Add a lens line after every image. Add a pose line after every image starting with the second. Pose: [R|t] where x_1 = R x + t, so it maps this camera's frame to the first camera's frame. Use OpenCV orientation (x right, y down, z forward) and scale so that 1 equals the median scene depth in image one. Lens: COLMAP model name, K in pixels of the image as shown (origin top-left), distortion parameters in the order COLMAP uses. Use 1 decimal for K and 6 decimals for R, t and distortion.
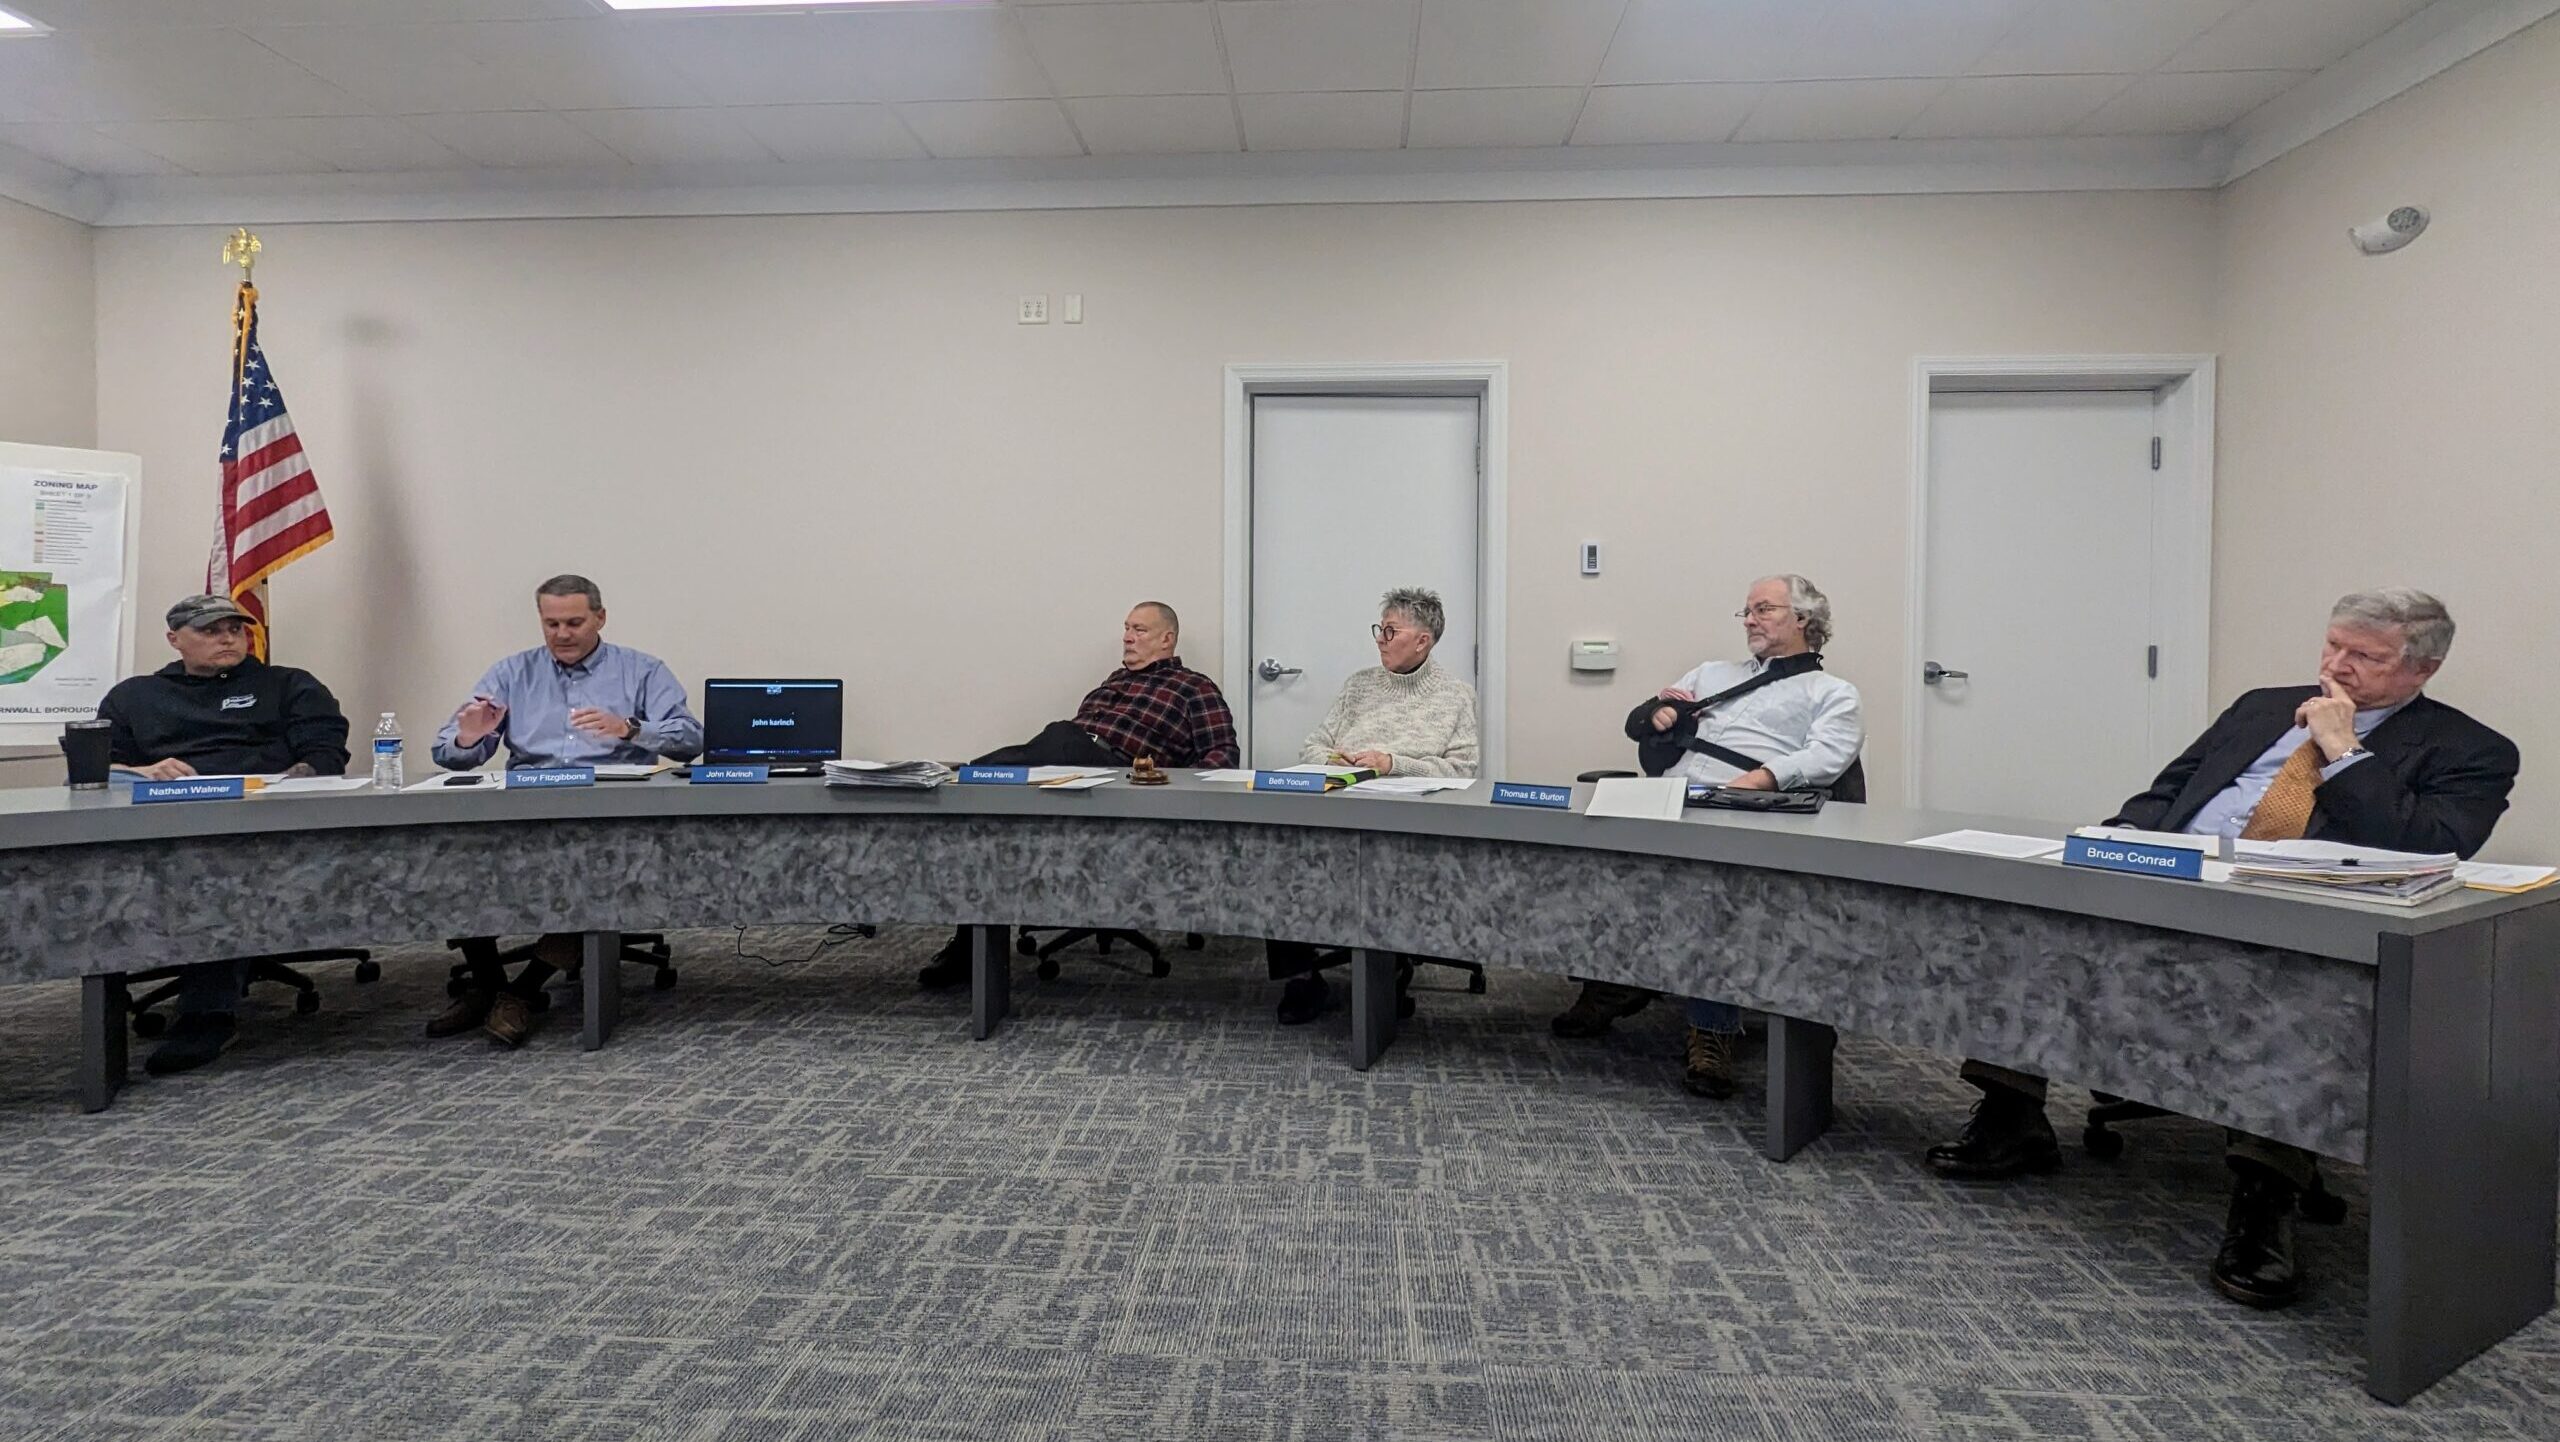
lens RADIAL K [[1213.7, 0, 1281.7], [0, 1213.7, 664.6], [0, 0, 1]] dist [-0.003332, 0.002285]
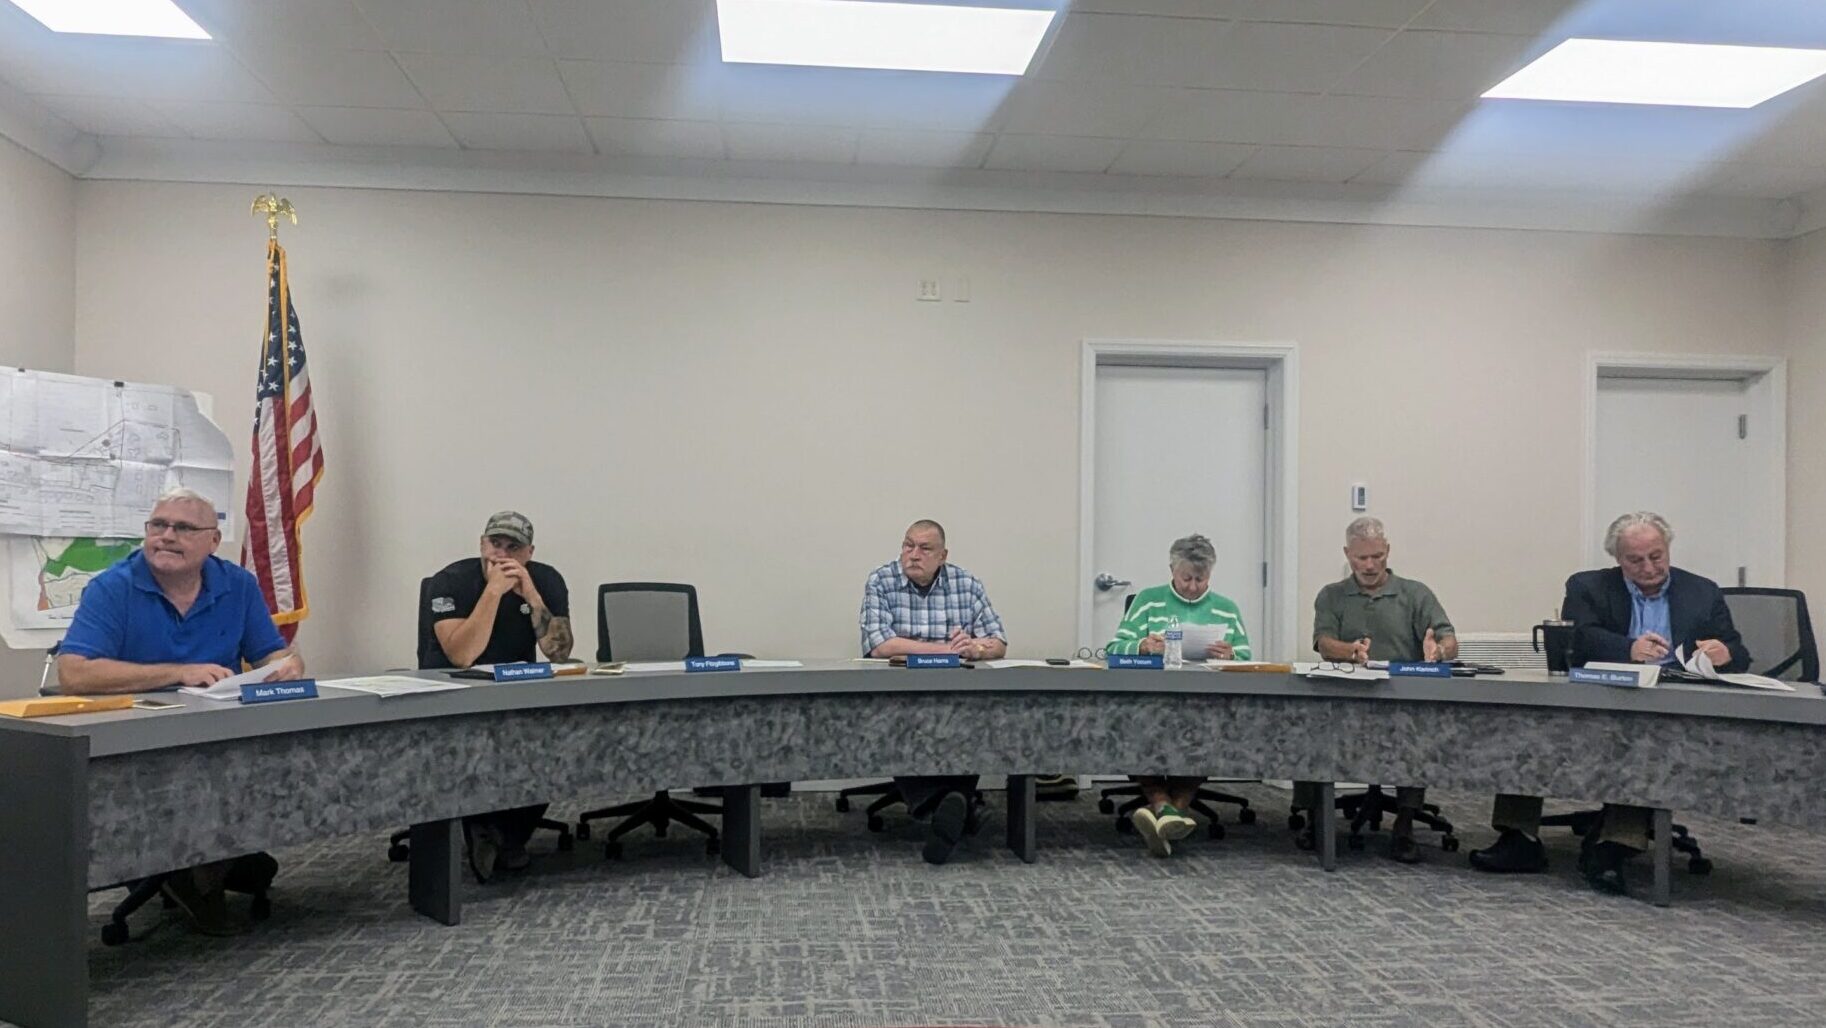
lens RADIAL K [[1215.3, 0, 882.4], [0, 1215.3, 547.2], [0, 0, 1]] dist [0.001793, -0.005818]
pose [[0.989171, 0.008463, 0.146523, -0.695849], [-0.005006, 0.999701, -0.023947, -0.000844], [-0.146682, 0.022954, 0.988917, -0.333405]]
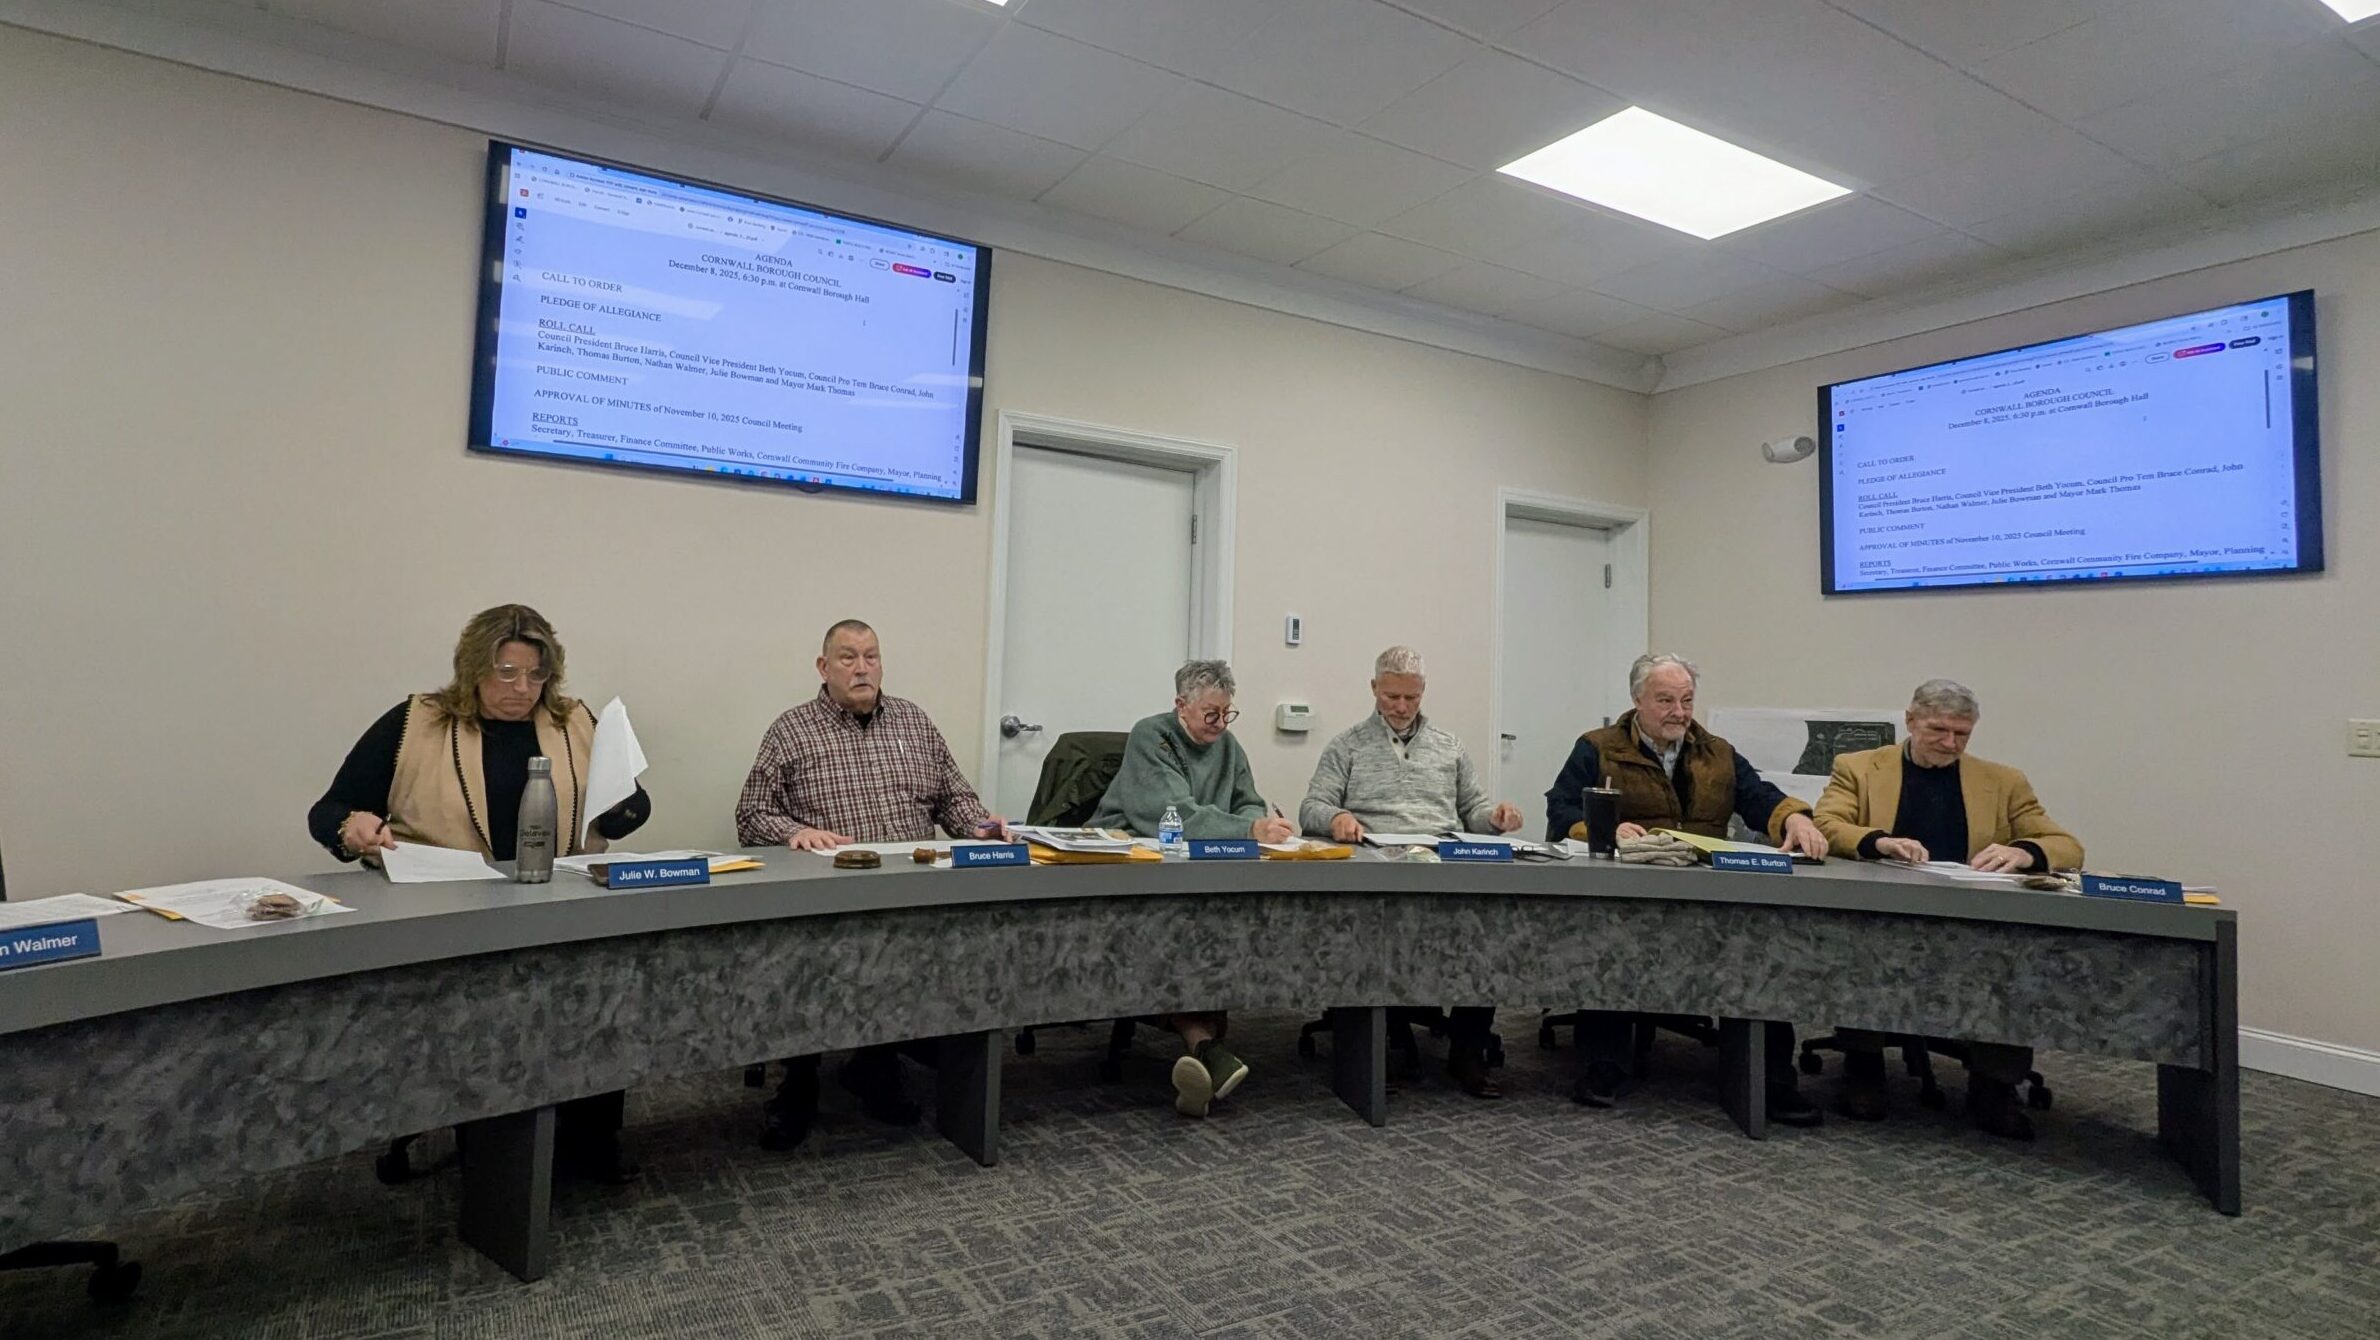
lens RADIAL K [[1210.9, 0, 1106.9], [0, 1210.9, 622.9], [0, 0, 1]] dist [-0.002270, 0.000796]
pose [[0.844875, 0.057061, 0.531912, -0.759375], [-0.022382, 0.997195, -0.071424, -0.018230], [-0.534495, 0.048440, 0.843782, 0.242819]]
